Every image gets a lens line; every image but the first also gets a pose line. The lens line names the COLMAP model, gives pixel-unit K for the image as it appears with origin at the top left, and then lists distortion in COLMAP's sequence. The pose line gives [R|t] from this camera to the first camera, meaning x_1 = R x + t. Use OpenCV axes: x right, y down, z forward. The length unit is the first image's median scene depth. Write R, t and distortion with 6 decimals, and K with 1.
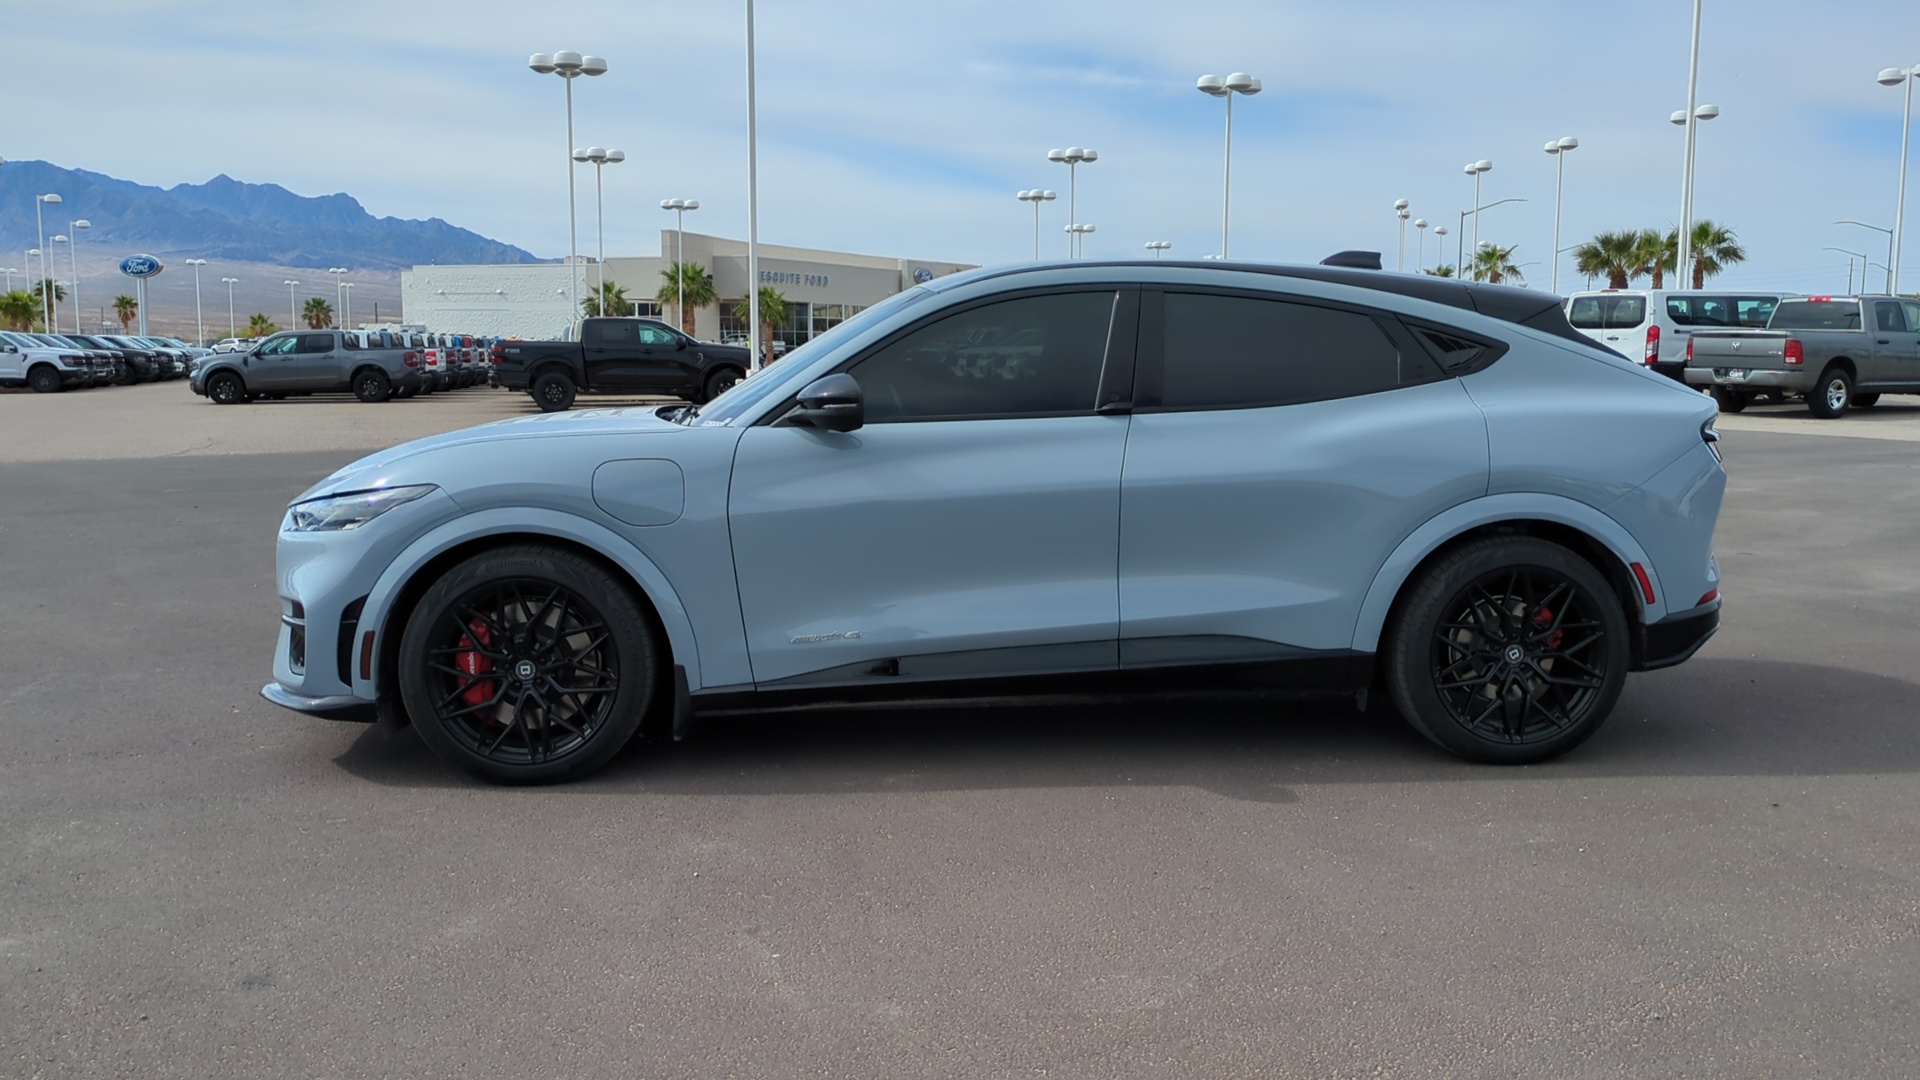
lens RADIAL K [[1669.4, 0, 960.0], [0, 1669.4, 540.0], [0, 0, 1]] dist [0.015237, 0.017446]
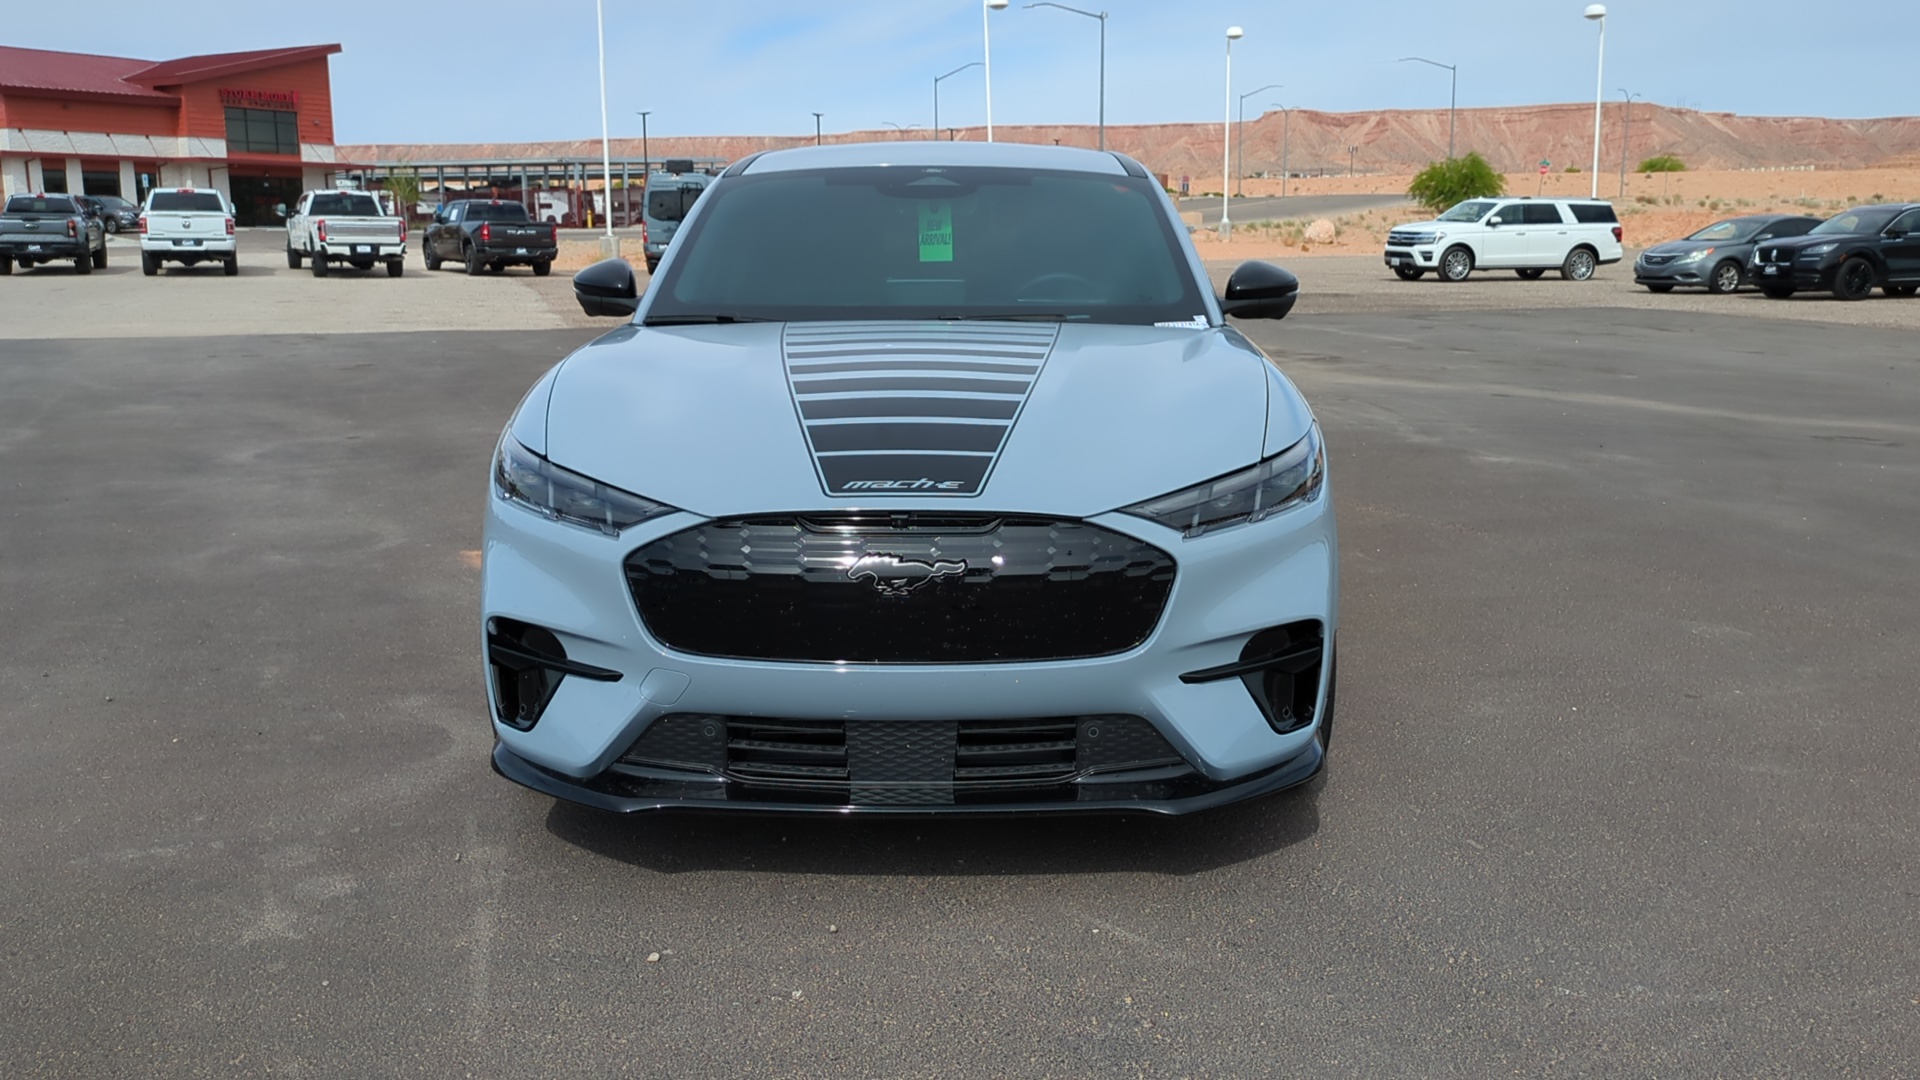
lens RADIAL K [[1677.6, 0, 960.0], [0, 1677.6, 540.0], [0, 0, 1]] dist [0.067662, -0.124041]
pose [[0.040999, -0.178878, 0.983017, -0.219583], [0.114198, 0.978236, 0.173245, -0.026472], [-0.992612, 0.105155, 0.060534, 0.226777]]
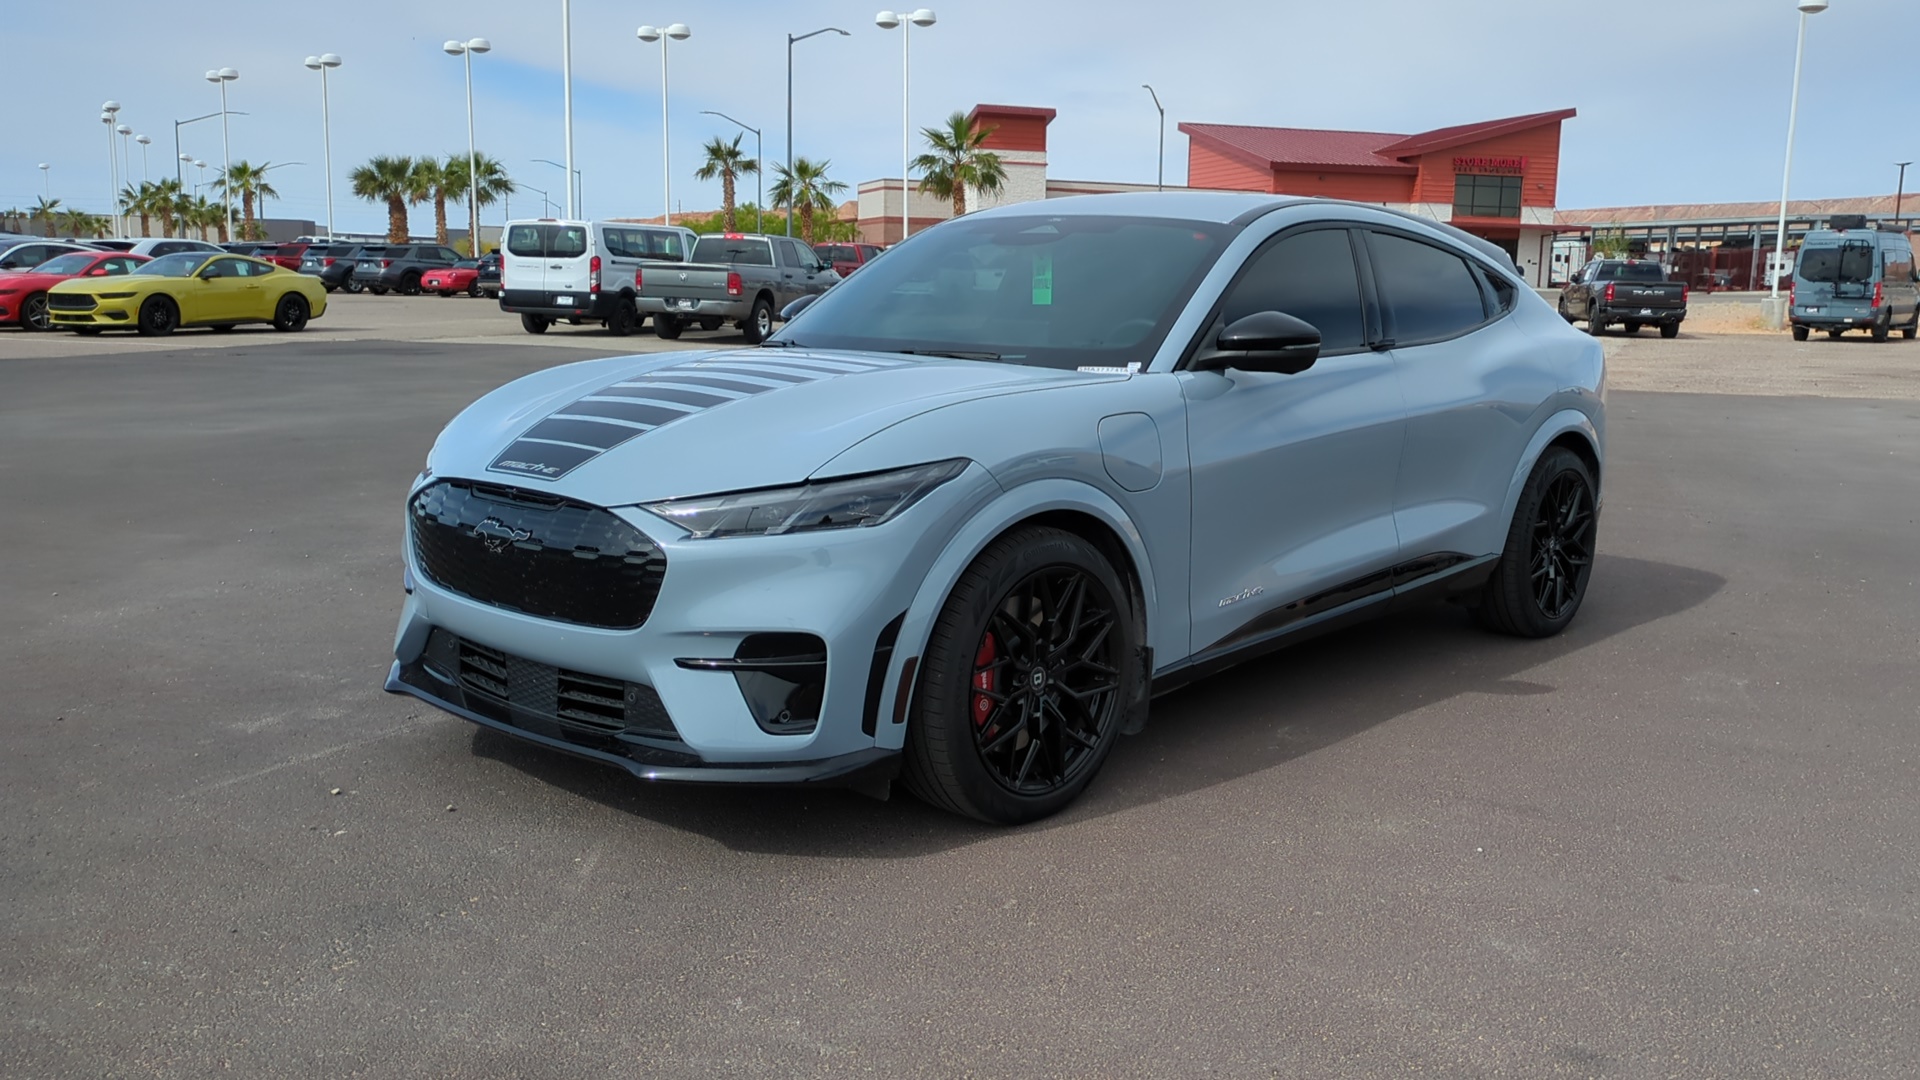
lens RADIAL K [[1677.6, 0, 960.0], [0, 1677.6, 540.0], [0, 0, 1]] dist [0.067662, -0.124041]
pose [[0.709141, -0.094116, 0.698757, -0.175100], [0.063803, 0.995551, 0.069340, -0.009995], [-0.702174, -0.004589, 0.711991, 0.091739]]
